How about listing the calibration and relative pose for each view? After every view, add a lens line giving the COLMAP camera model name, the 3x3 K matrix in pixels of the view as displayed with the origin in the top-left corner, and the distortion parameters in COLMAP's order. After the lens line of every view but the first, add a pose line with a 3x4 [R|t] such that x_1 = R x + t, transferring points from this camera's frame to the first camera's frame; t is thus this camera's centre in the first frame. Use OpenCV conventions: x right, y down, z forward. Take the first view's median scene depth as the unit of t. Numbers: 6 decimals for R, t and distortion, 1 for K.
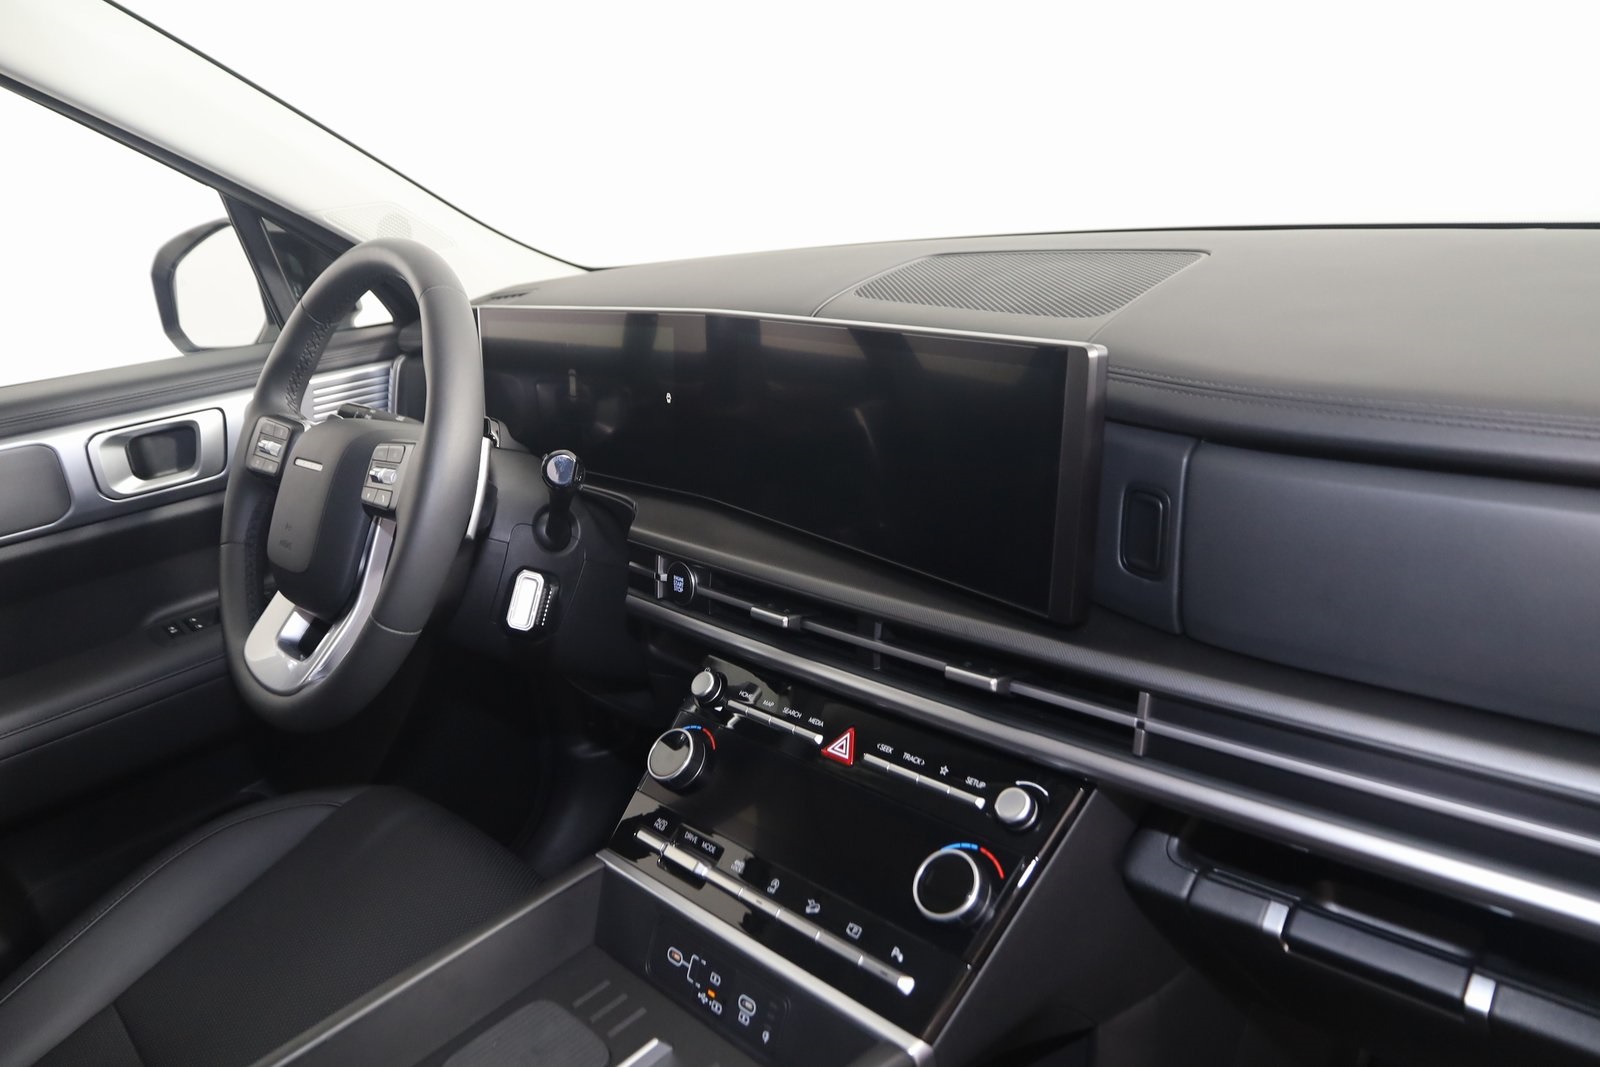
lens RADIAL K [[1087.0, 0, 792.2], [0, 1087.0, 526.5], [0, 0, 1]] dist [-0.085939, 0.032939]
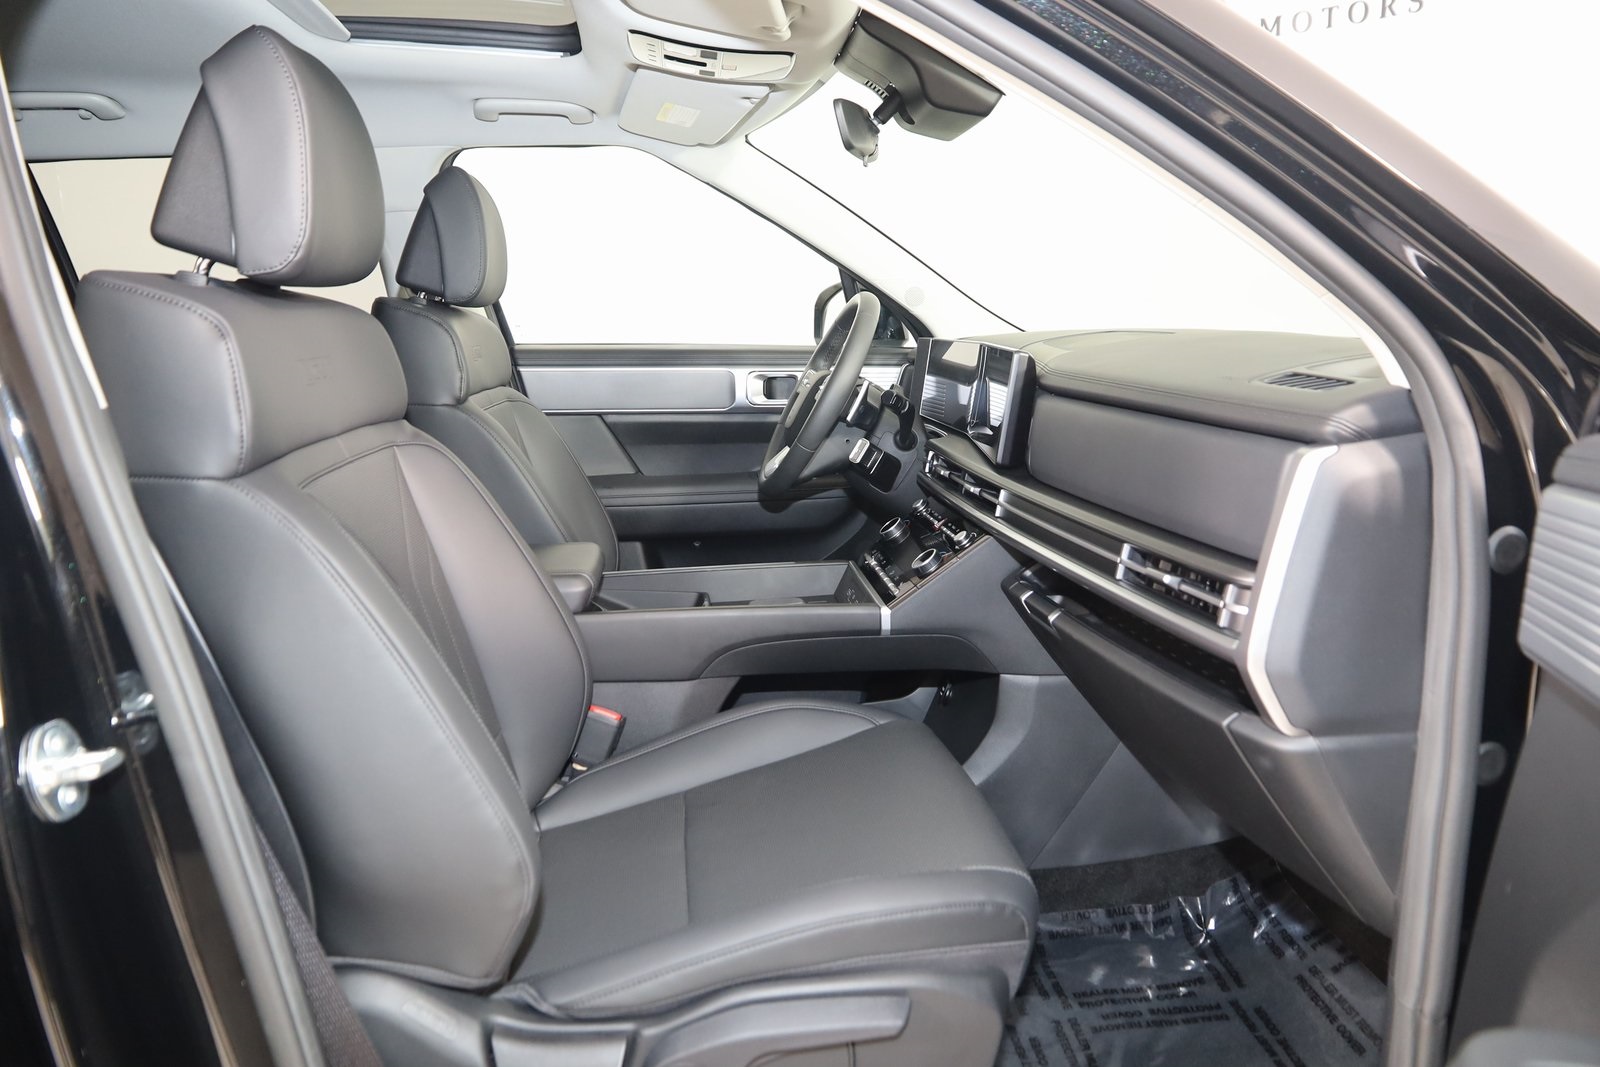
lens RADIAL K [[1087.0, 0, 799.8], [0, 1087.0, 530.1], [0, 0, 1]] dist [-0.085939, 0.032939]
pose [[0.790680, 0.223502, -0.569976, 0.857909], [-0.273582, 0.961846, -0.002353, 0.235917], [0.547703, 0.157795, 0.821658, -0.804045]]
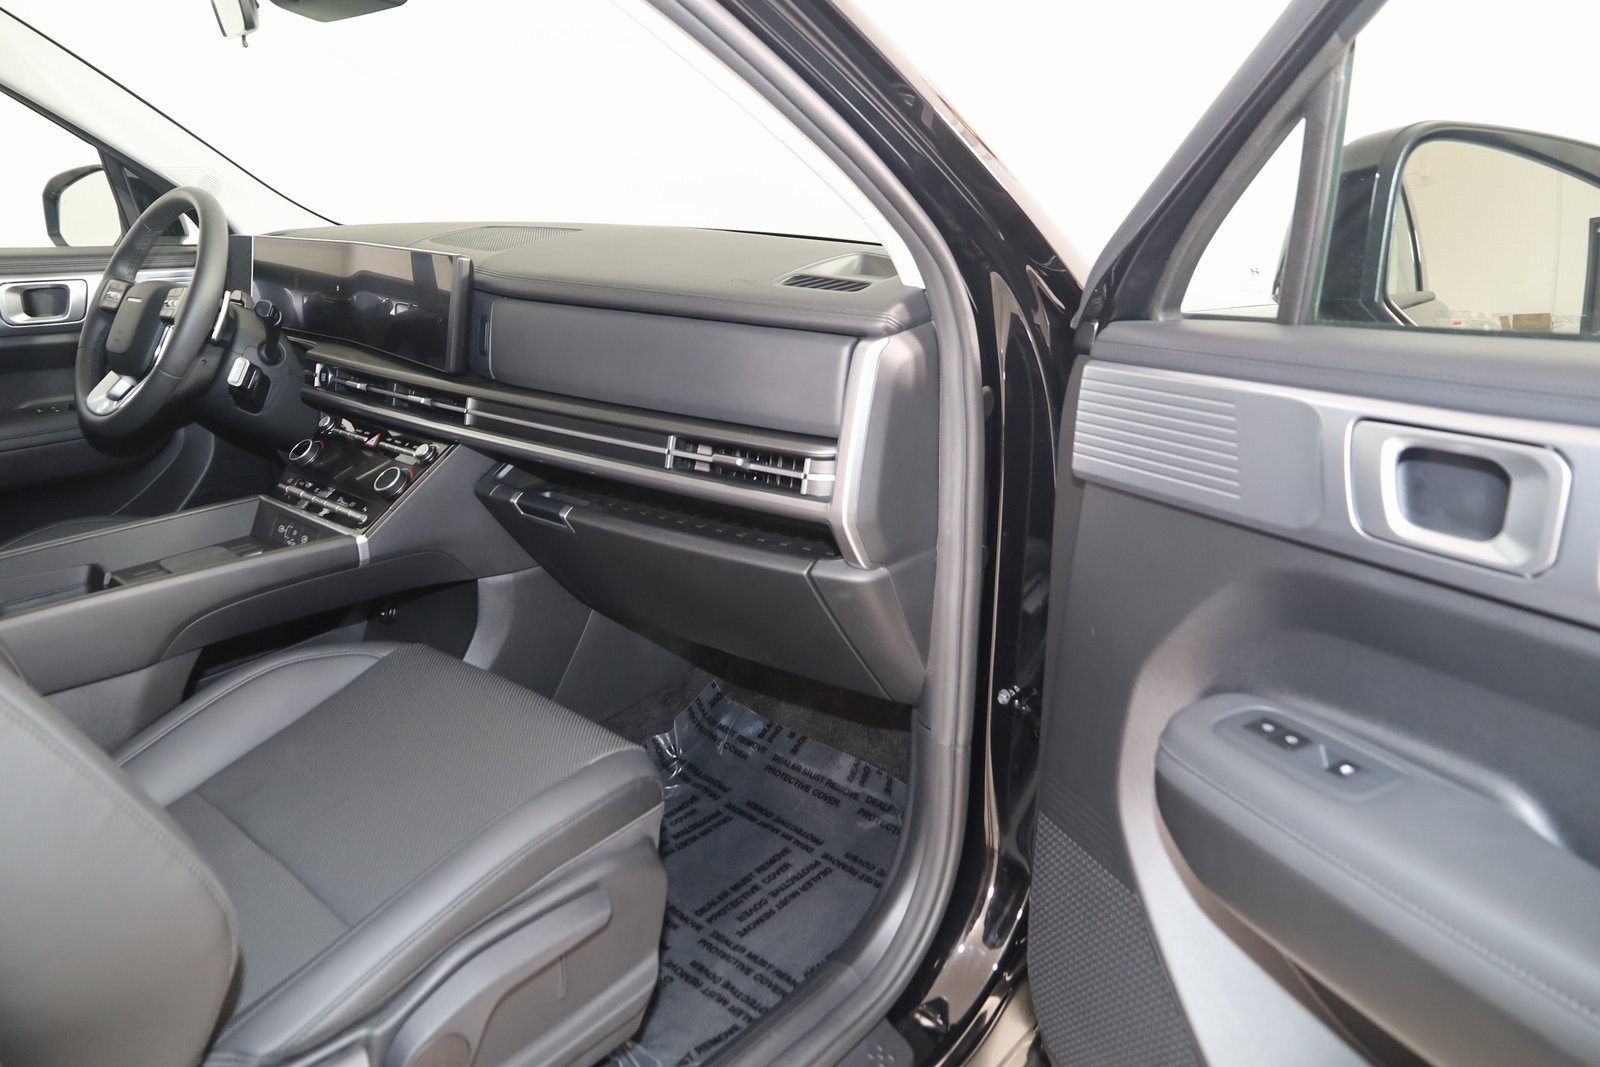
lens RADIAL K [[1087.0, 0, 795.9], [0, 1087.0, 532.0], [0, 0, 1]] dist [-0.085939, 0.032939]
pose [[0.988228, 0.089871, 0.123807, 0.491916], [-0.087825, 0.995895, -0.021897, 0.279119], [-0.125266, 0.010766, 0.992065, -0.952811]]
